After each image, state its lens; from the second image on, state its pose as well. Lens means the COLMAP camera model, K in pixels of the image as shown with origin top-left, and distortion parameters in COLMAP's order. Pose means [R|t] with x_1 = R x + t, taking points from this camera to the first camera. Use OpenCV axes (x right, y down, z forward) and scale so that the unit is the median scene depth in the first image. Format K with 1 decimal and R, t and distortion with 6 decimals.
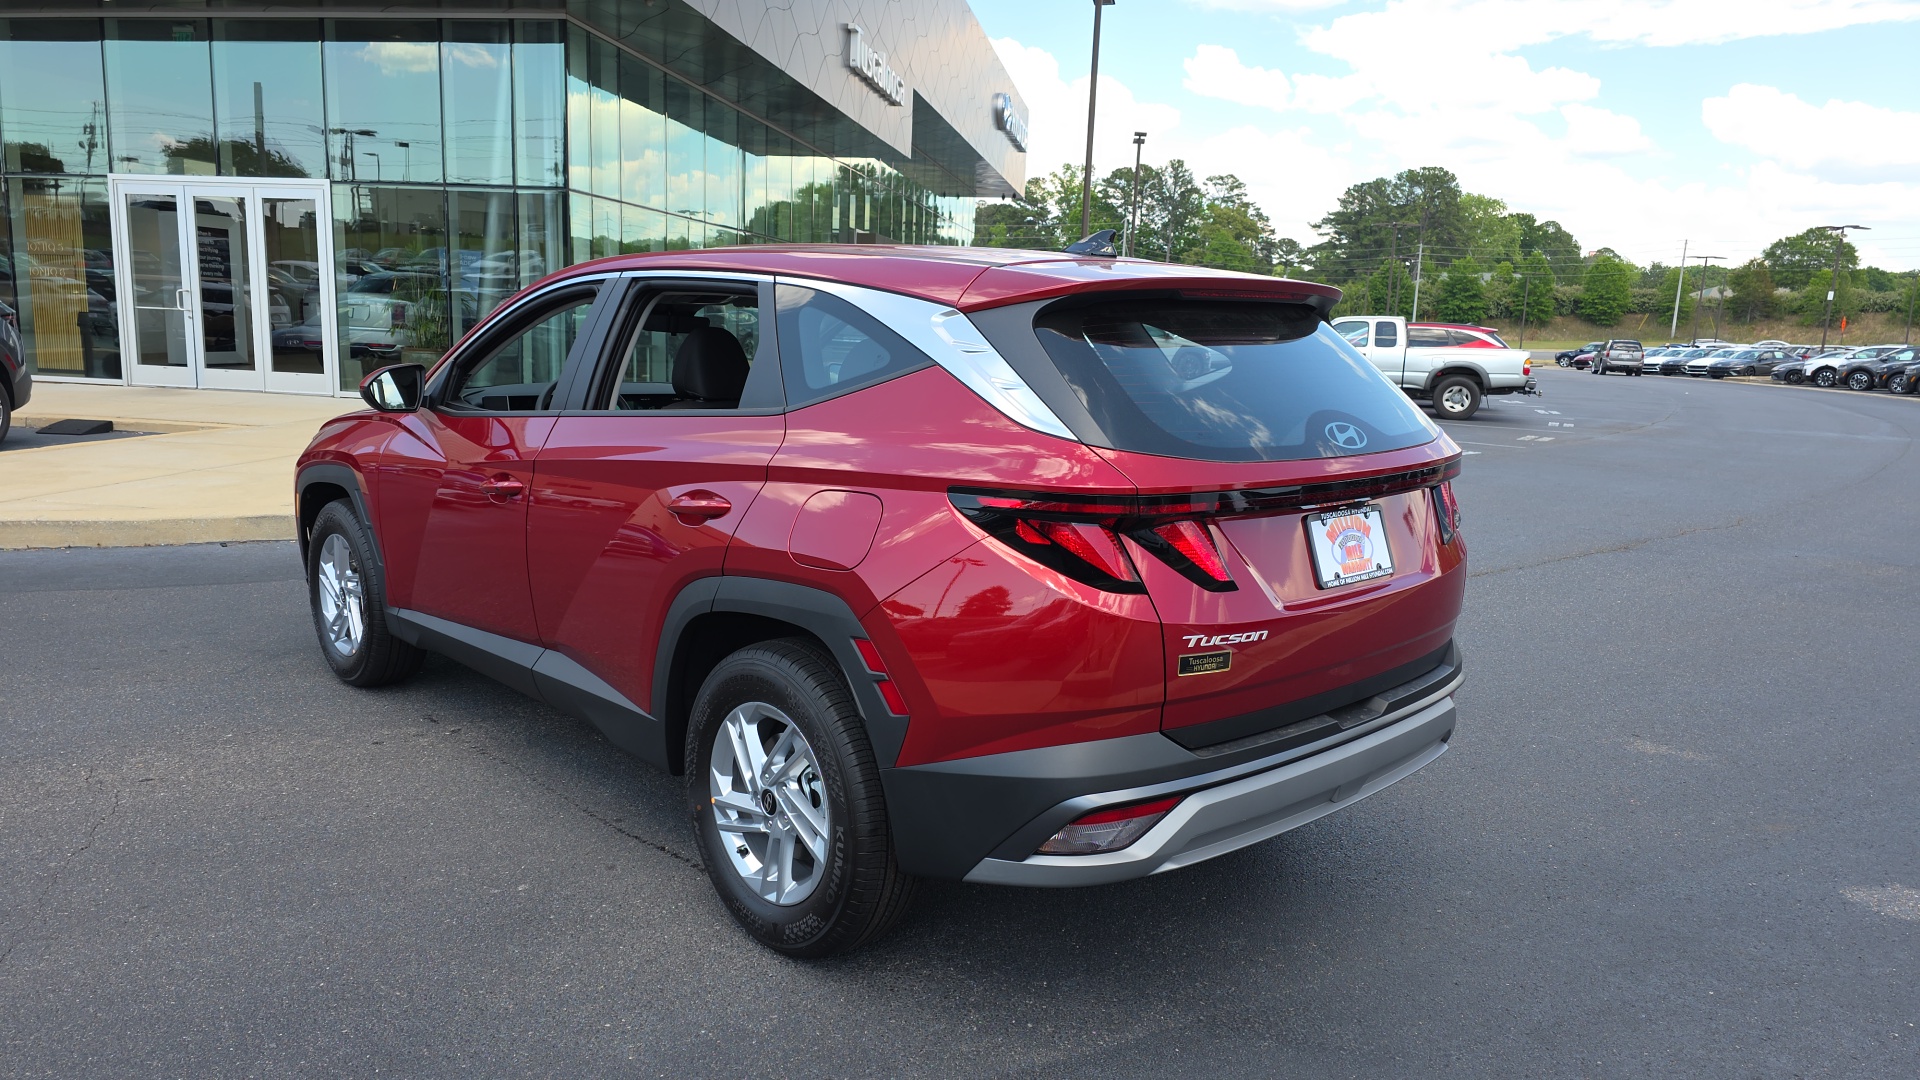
lens RADIAL K [[1326.4, 0, 935.8], [0, 1326.4, 552.9], [0, 0, 1]] dist [0.053772, -0.064023]
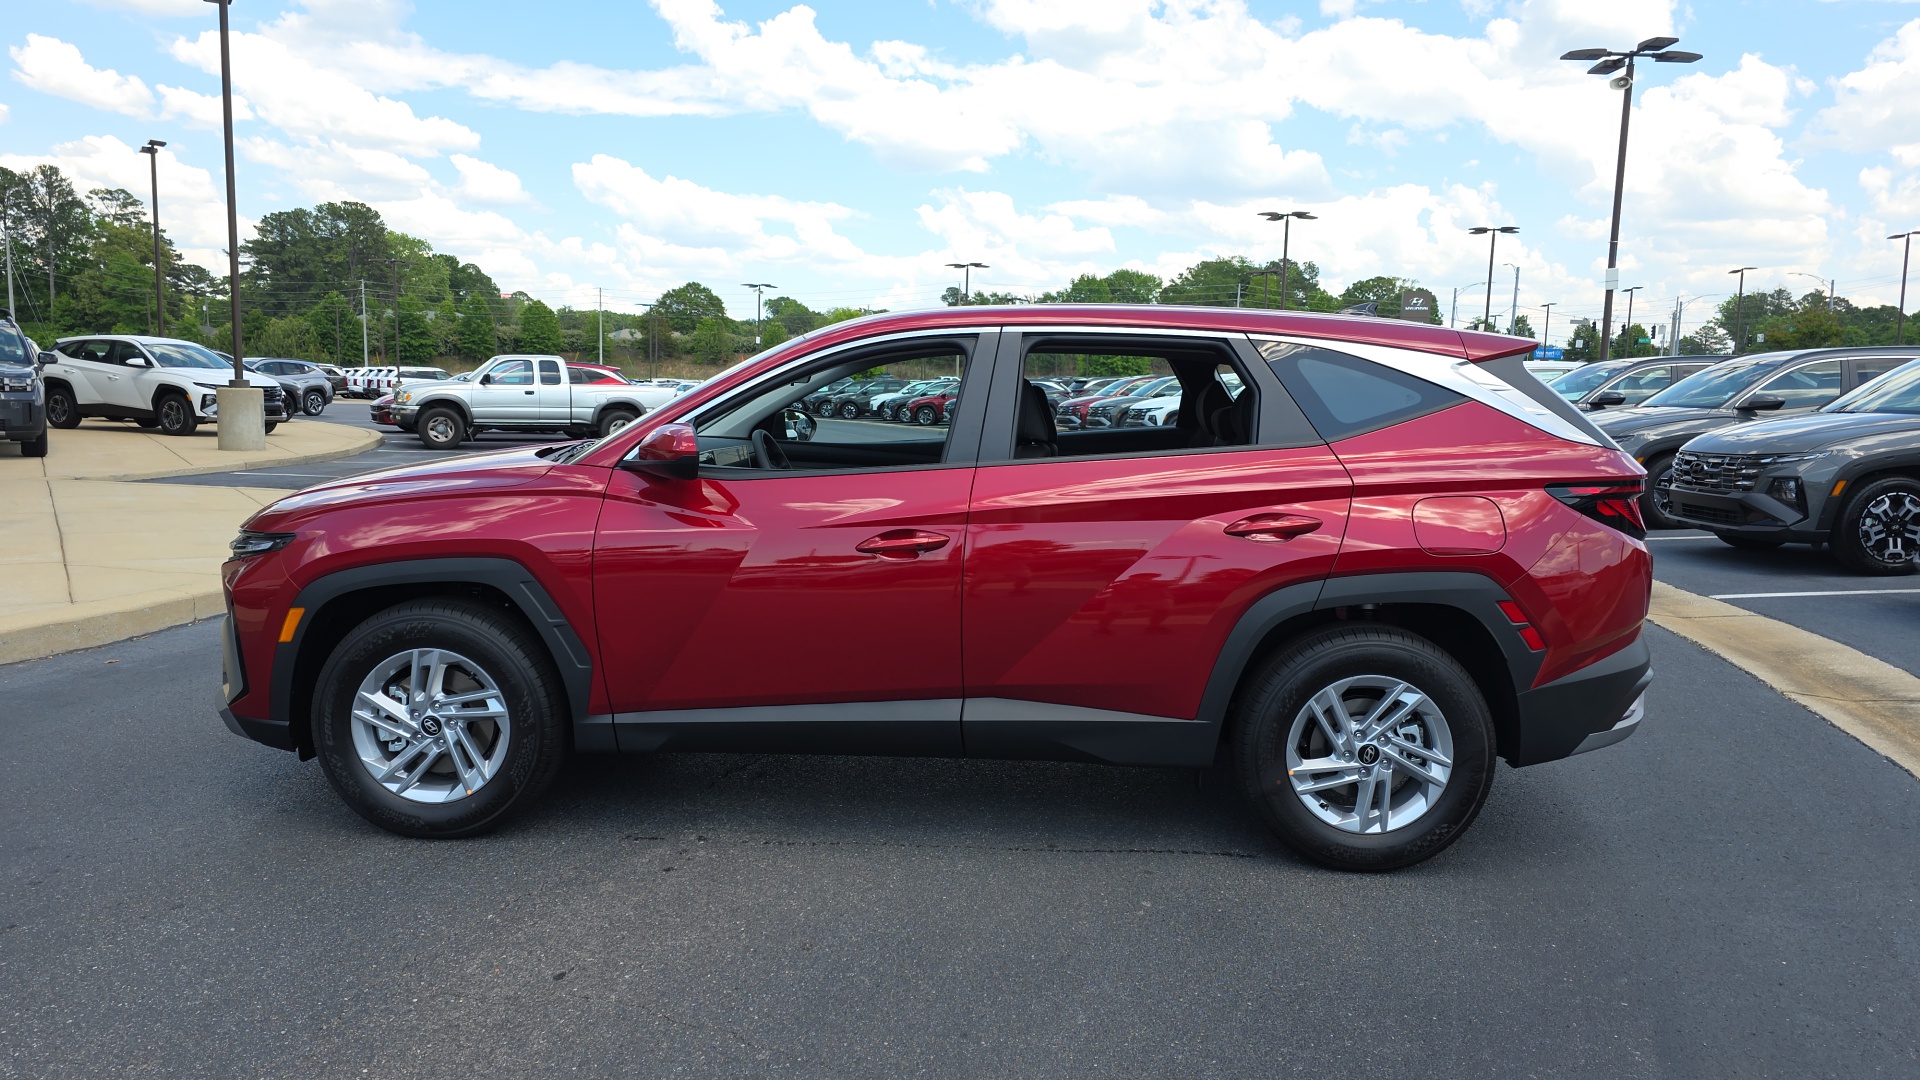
lens RADIAL K [[1326.4, 0, 935.8], [0, 1326.4, 552.9], [0, 0, 1]] dist [0.053772, -0.064023]
pose [[0.686216, -0.103989, 0.719926, -0.072676], [0.122495, 0.992114, 0.026546, -0.004720], [-0.717010, 0.069971, 0.693543, 0.023057]]
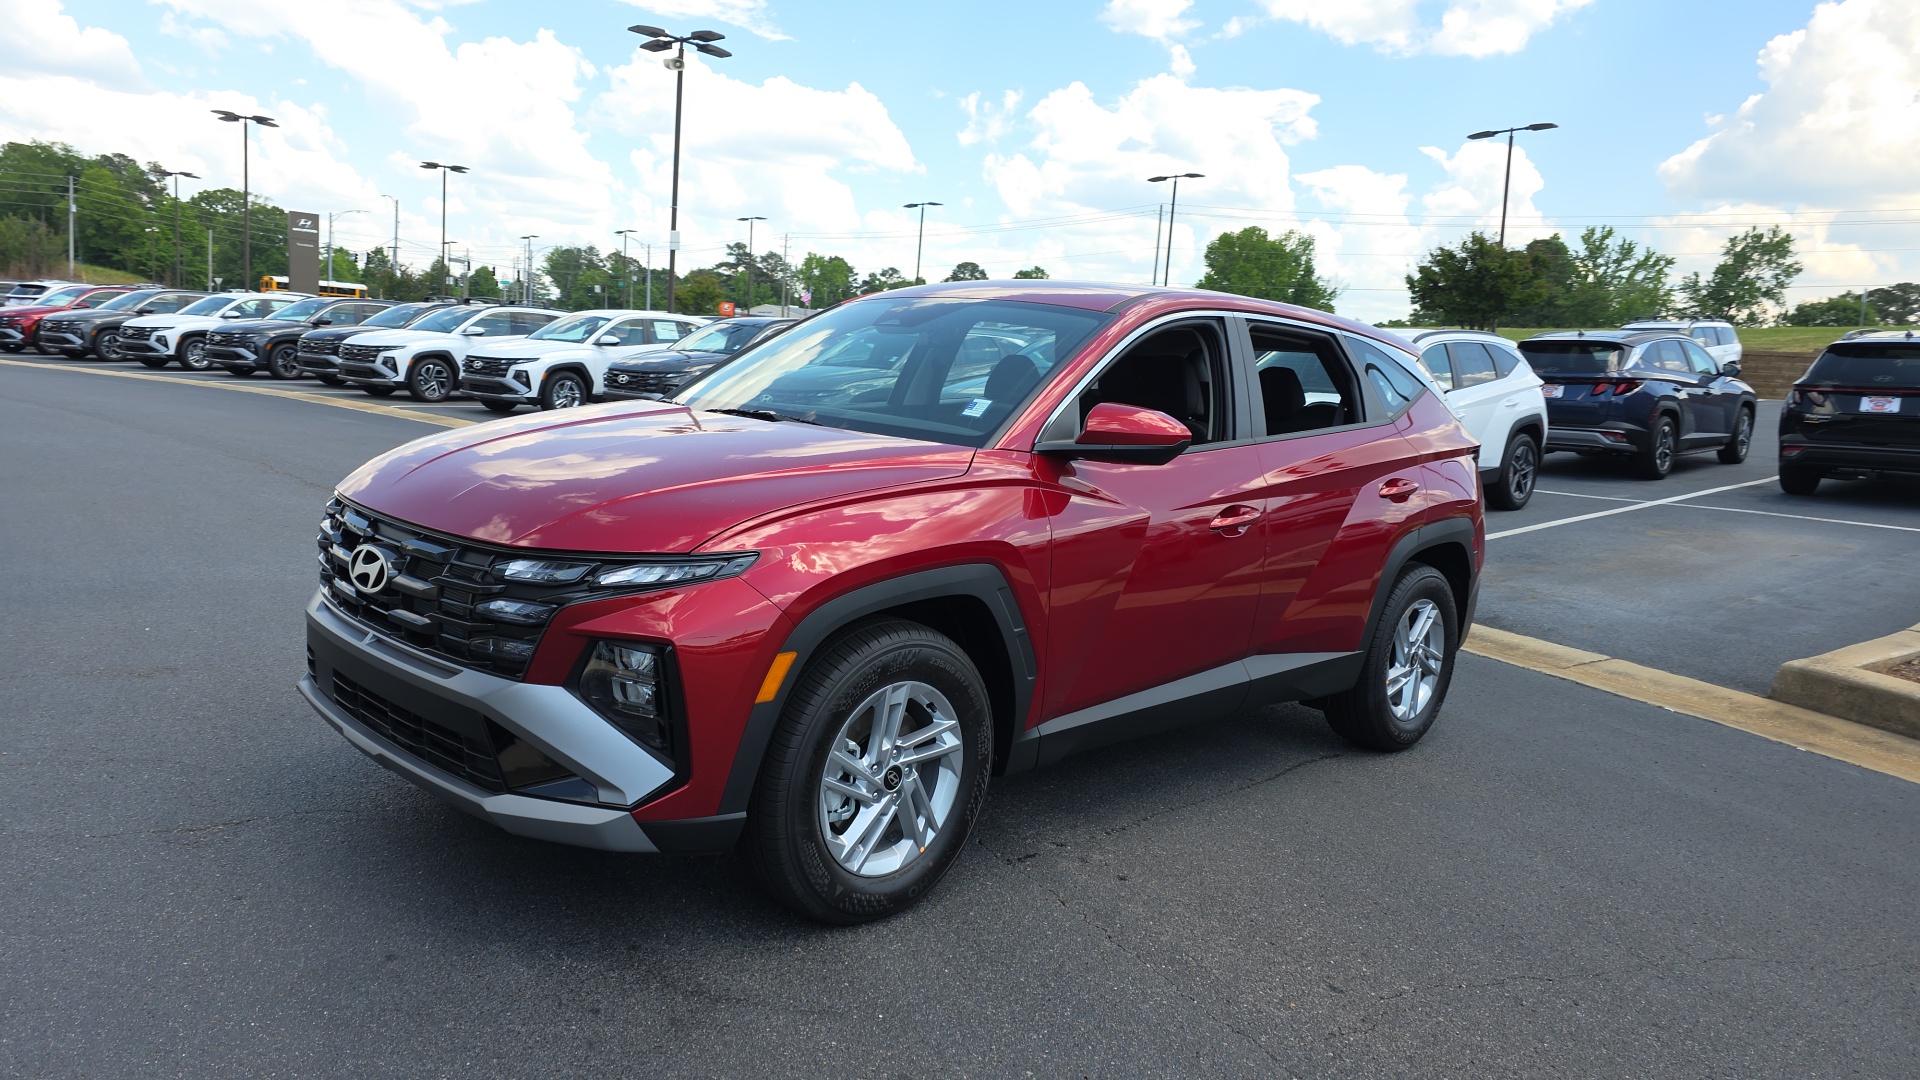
lens RADIAL K [[1297.5, 0, 951.2], [0, 1297.5, 538.9], [0, 0, 1]] dist [0.053165, -0.057091]
pose [[-0.058830, -0.159069, 0.985513, -0.093518], [0.094496, 0.981903, 0.164127, -0.015681], [-0.993785, 0.102782, -0.042734, 0.091276]]
